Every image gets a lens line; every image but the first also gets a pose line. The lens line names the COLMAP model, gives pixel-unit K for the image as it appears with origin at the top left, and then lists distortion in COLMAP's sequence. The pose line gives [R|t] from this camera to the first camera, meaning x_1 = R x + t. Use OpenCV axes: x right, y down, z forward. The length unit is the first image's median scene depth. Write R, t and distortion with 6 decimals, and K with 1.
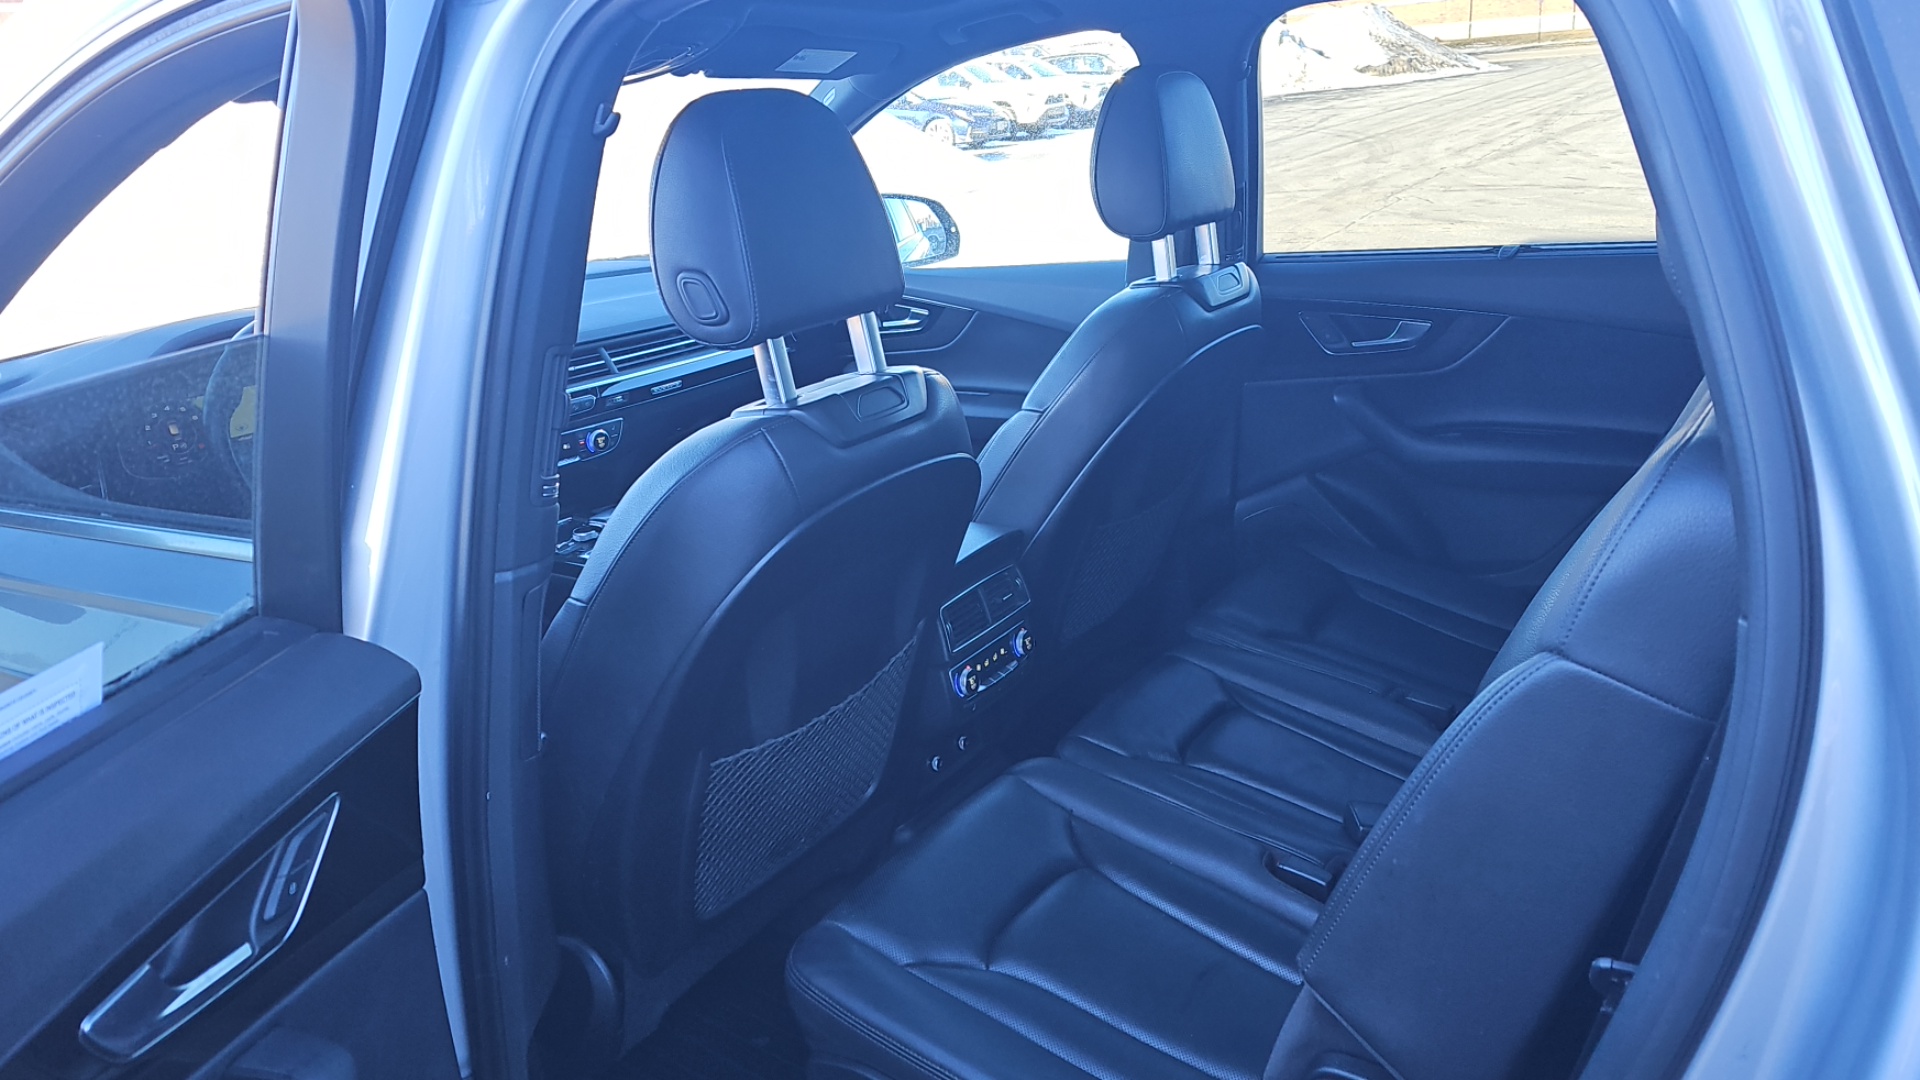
lens RADIAL K [[1363.6, 0, 972.1], [0, 1363.6, 581.7], [0, 0, 1]] dist [0.085570, -0.089447]
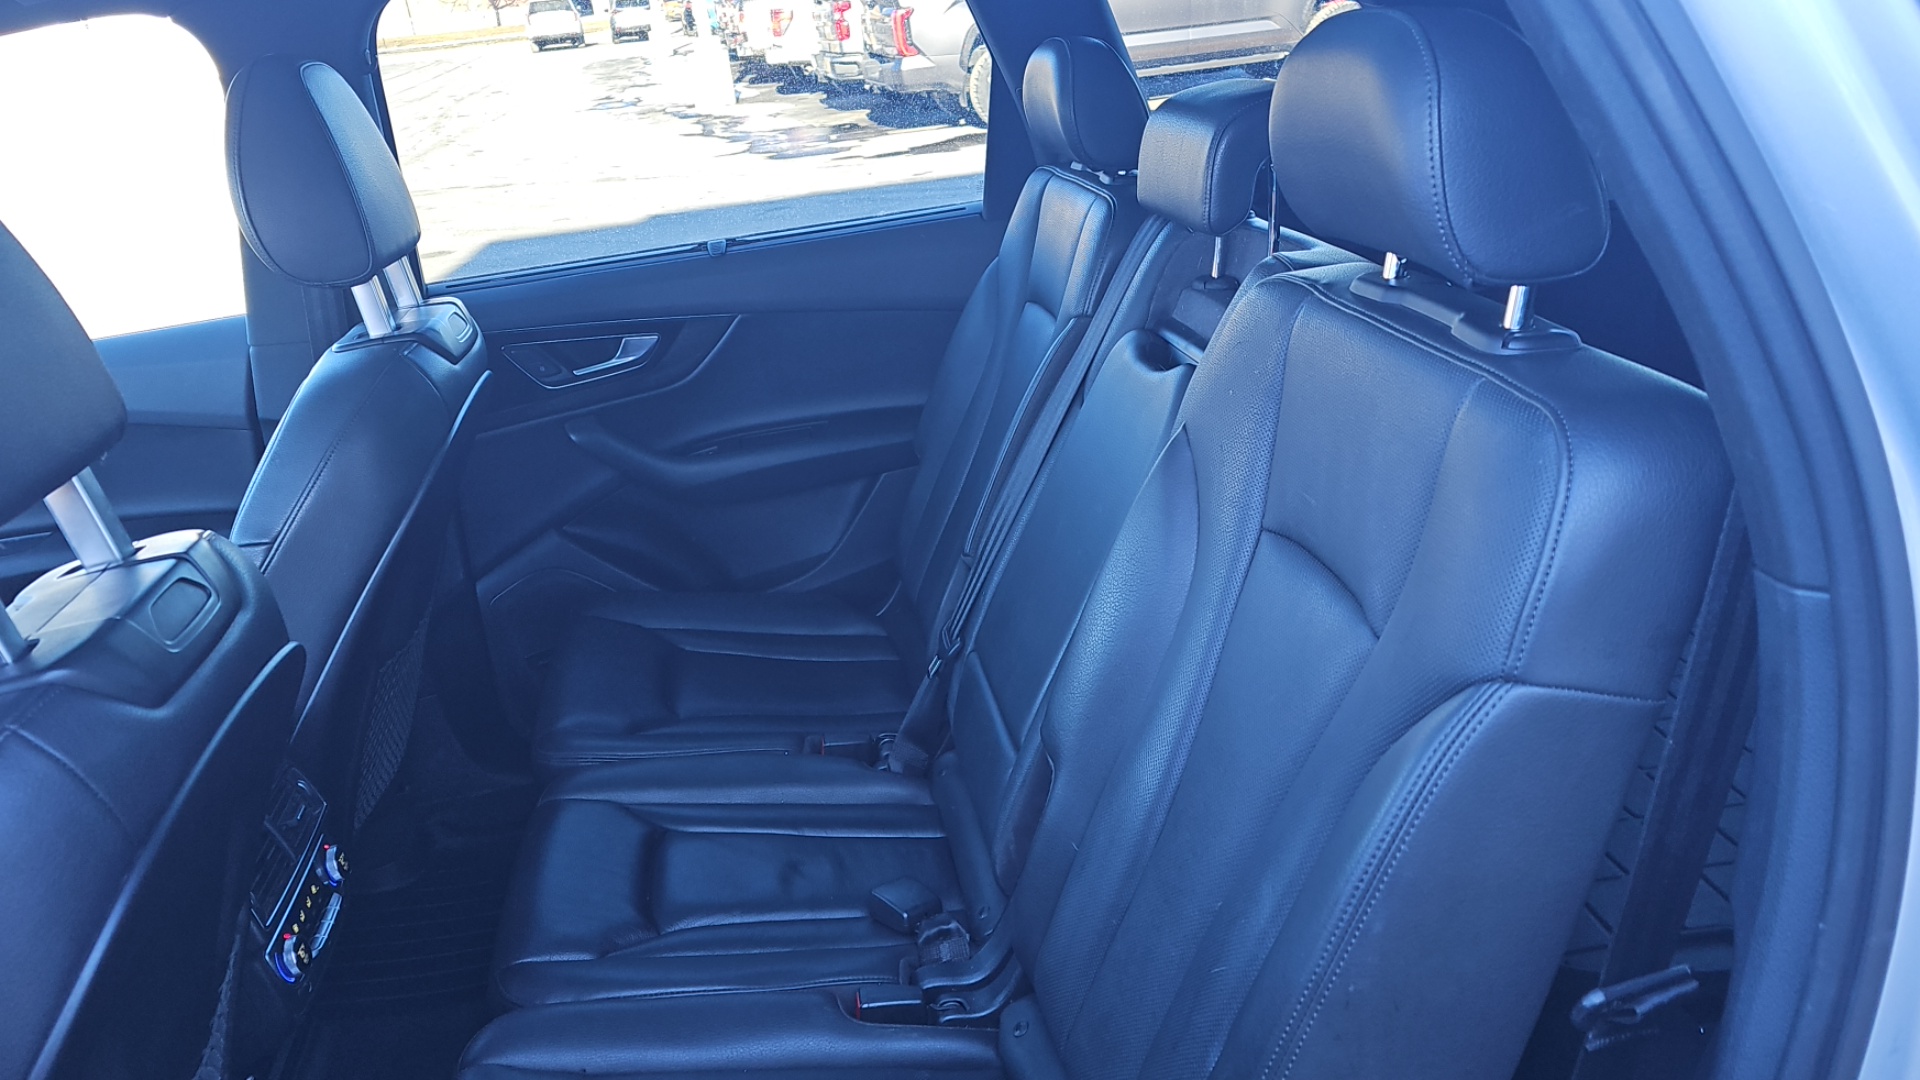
lens RADIAL K [[1364.5, 0, 968.4], [0, 1364.5, 546.6], [0, 0, 1]] dist [0.086796, -0.095599]
pose [[0.729653, -0.263443, 0.631034, -0.123508], [0.280306, 0.956946, 0.075392, -0.069482], [-0.623727, 0.121872, 0.772083, 0.210393]]
